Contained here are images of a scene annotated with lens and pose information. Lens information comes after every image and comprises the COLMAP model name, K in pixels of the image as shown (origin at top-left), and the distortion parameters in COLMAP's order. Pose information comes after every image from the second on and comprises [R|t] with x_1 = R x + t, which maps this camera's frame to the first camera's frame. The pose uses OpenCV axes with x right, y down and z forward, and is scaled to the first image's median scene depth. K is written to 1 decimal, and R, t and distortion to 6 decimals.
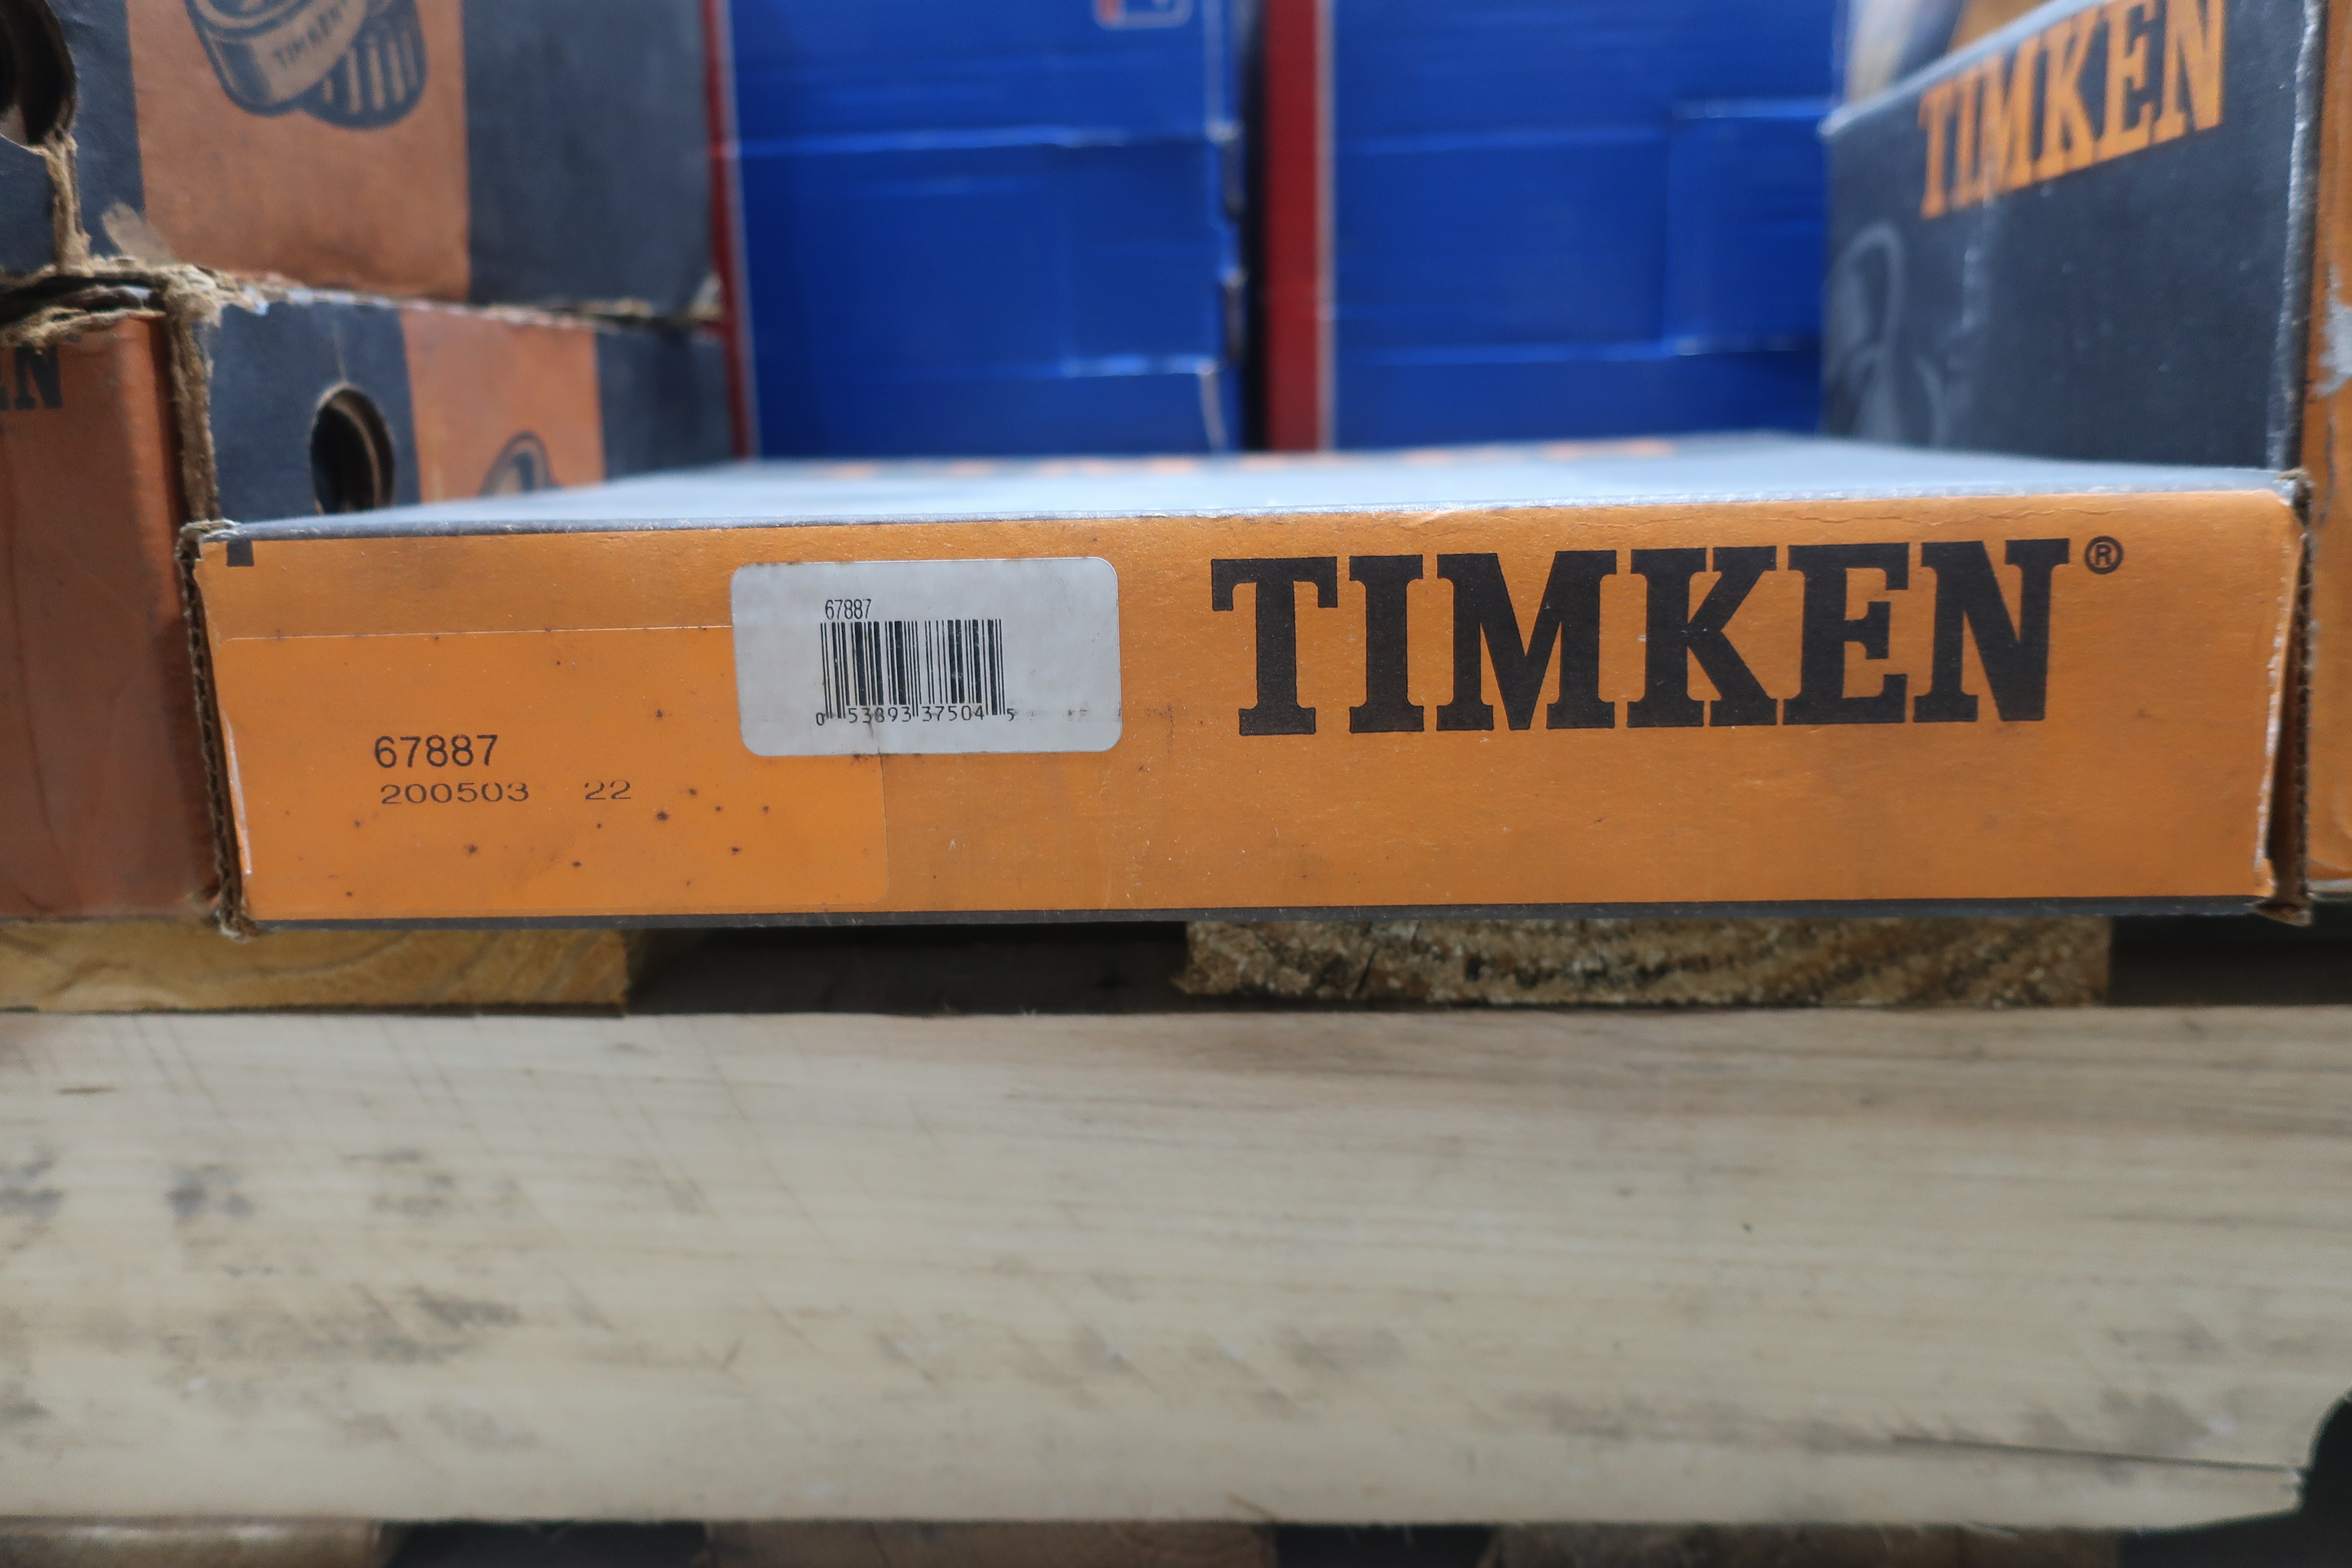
lens RADIAL K [[1846.6, 0, 1161.3], [0, 1846.6, 776.5], [0, 0, 1]] dist [0.001654, 0.000024]
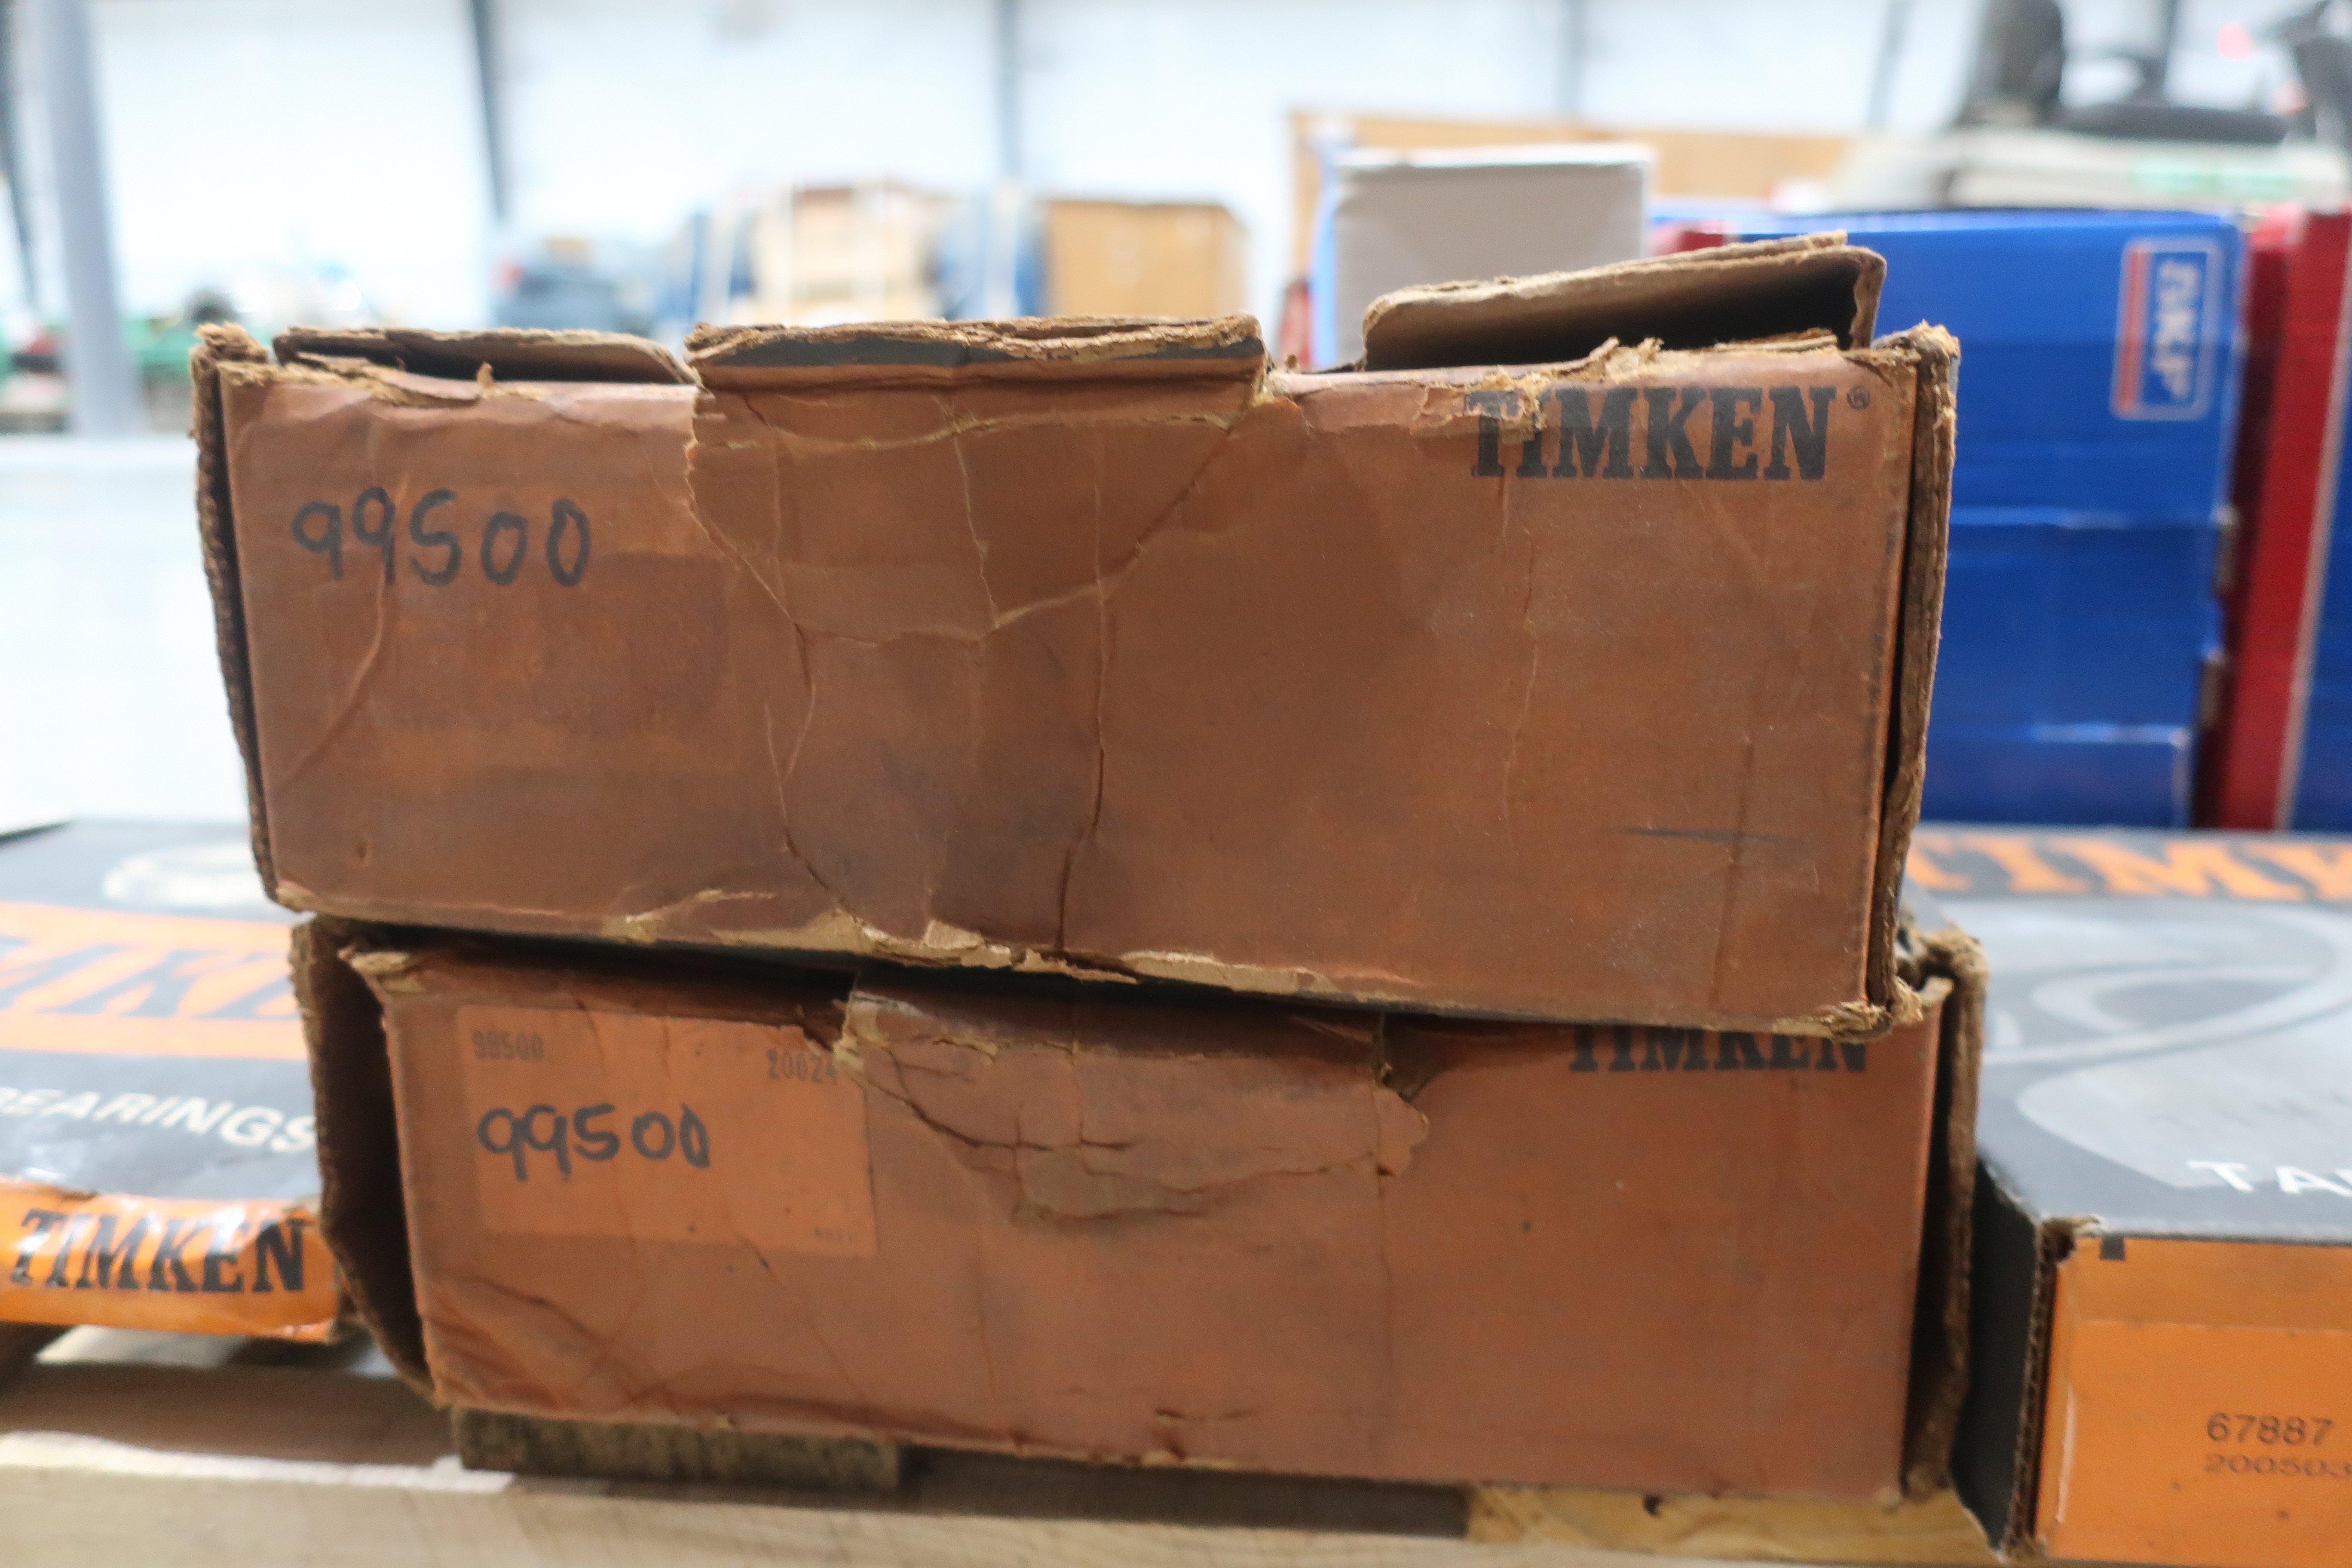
lens RADIAL K [[1846.6, 0, 1177.7], [0, 1846.6, 783.8], [0, 0, 1]] dist [0.001654, 0.000024]
pose [[0.998085, 0.036311, -0.050089, -0.499481], [-0.035922, 0.999317, 0.008627, -0.191529], [0.050368, -0.006811, 0.998708, -0.061183]]
